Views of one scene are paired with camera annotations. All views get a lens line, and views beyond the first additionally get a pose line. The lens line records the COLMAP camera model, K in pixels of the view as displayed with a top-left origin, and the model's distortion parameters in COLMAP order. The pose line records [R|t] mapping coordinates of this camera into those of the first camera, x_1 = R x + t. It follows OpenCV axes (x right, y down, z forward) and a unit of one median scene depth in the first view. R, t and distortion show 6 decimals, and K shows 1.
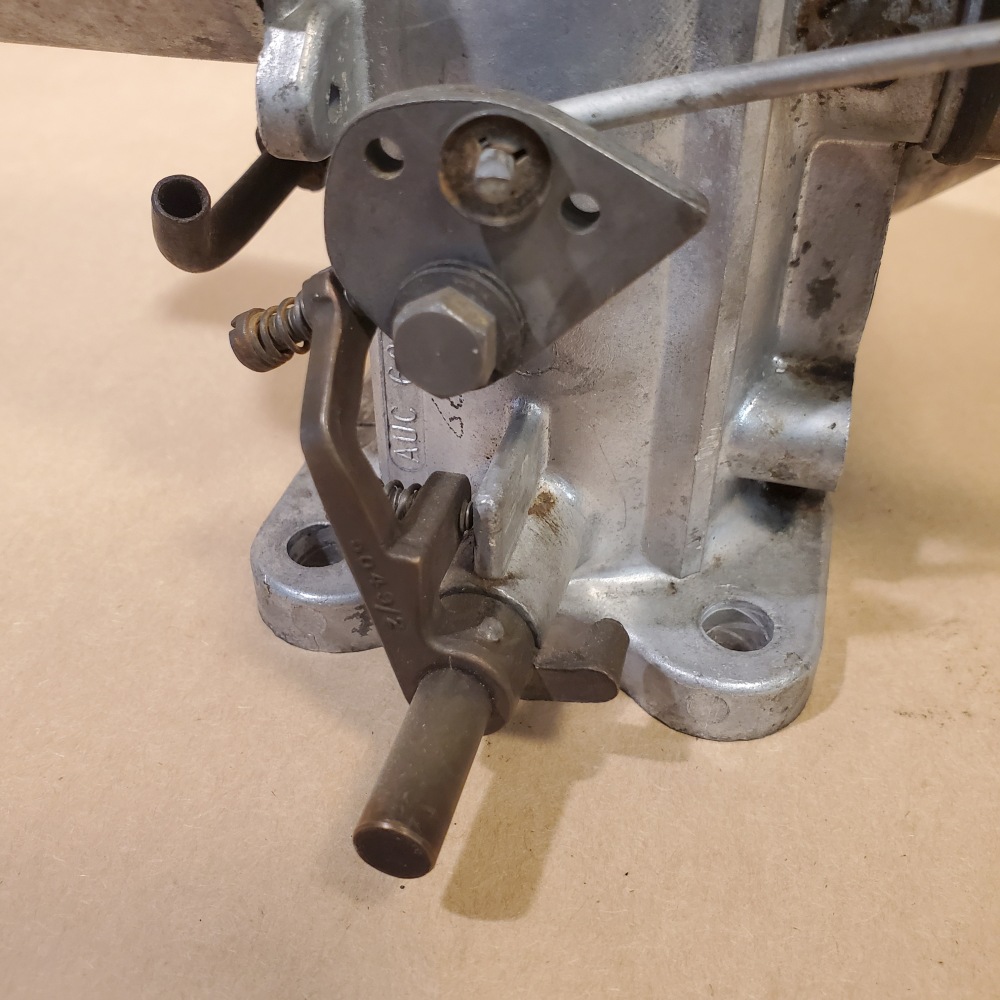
lens RADIAL K [[1087.9, 0, 500.0], [0, 1087.9, 500.0], [0, 0, 1]] dist [0.001137, -0.186447]
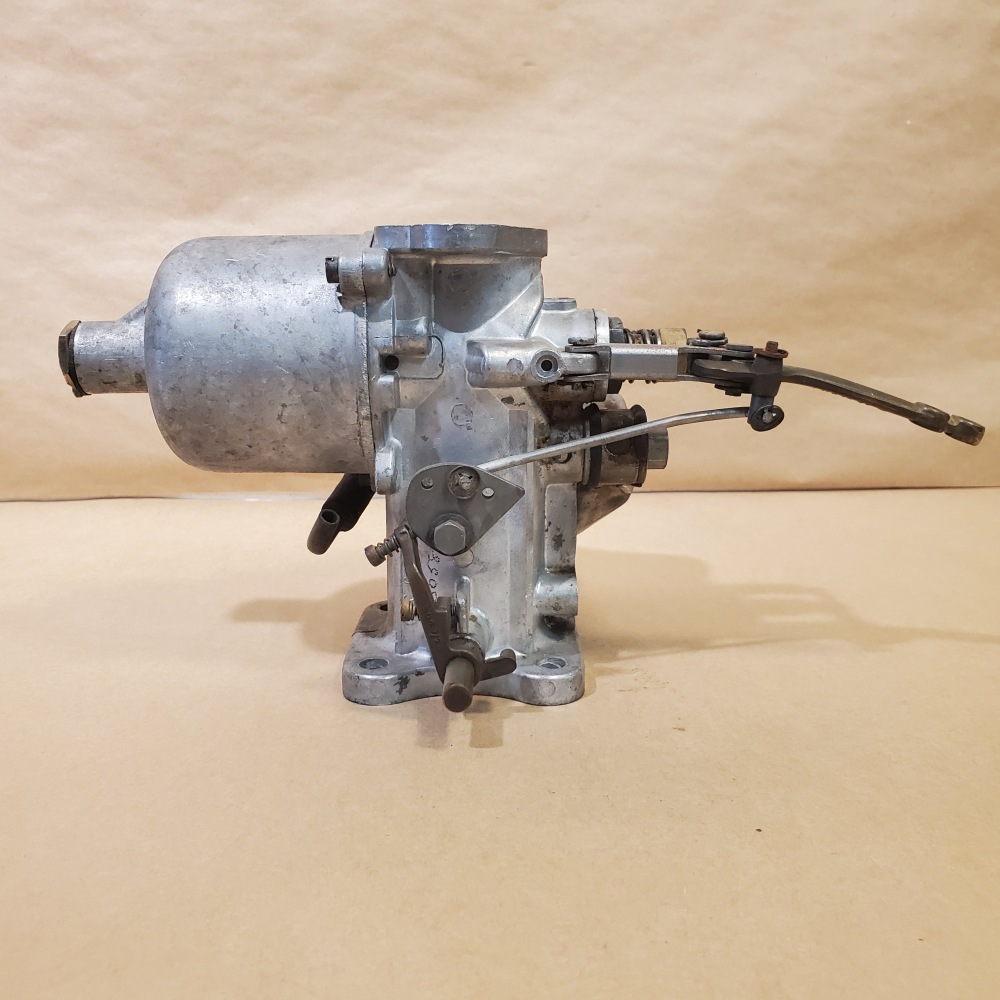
lens RADIAL K [[1087.9, 0, 500.0], [0, 1087.9, 500.0], [0, 0, 1]] dist [0.001137, -0.186447]
pose [[0.961939, -0.057169, 0.267219, -0.571600], [0.170700, 0.889322, -0.424227, 0.858553], [-0.213391, 0.453694, 0.865232, -1.386313]]
